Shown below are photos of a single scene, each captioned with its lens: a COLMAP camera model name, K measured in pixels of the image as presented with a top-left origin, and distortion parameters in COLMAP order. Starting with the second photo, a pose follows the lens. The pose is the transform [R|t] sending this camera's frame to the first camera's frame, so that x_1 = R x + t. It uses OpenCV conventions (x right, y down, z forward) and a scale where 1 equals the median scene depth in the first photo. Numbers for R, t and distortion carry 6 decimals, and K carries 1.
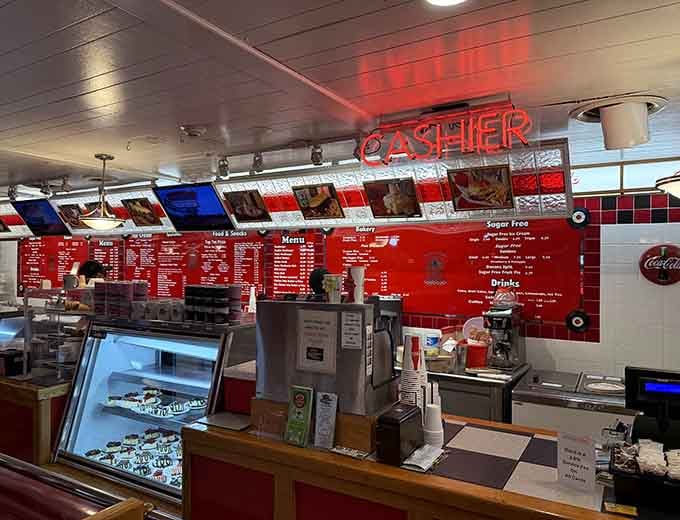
lens RADIAL K [[500.8, 0, 340.3], [0, 500.8, 261.3], [0, 0, 1]] dist [-0.001594, -0.000210]
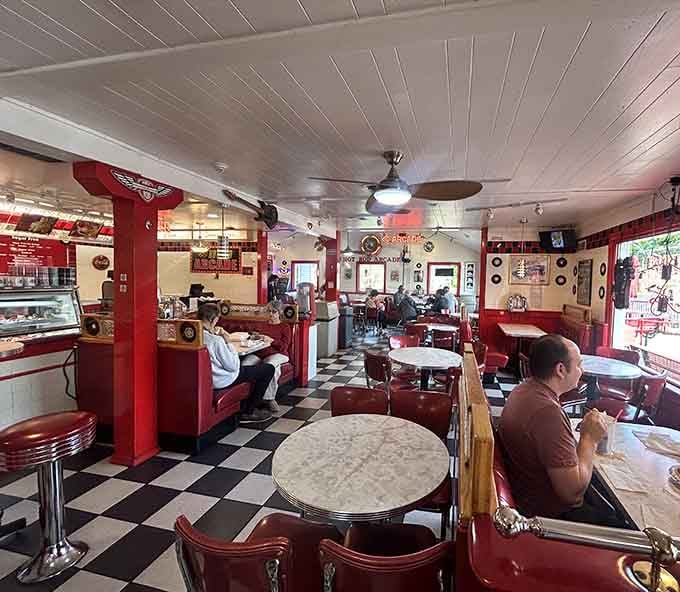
lens RADIAL K [[421.2, 0, 340.1], [0, 421.2, 298.1], [0, 0, 1]] dist [0.001134, 0.000159]
pose [[-0.251385, -0.055021, 0.966322, -1.861020], [-0.034157, 0.998265, 0.047954, 0.042358], [-0.967284, -0.020951, -0.252828, 0.303949]]
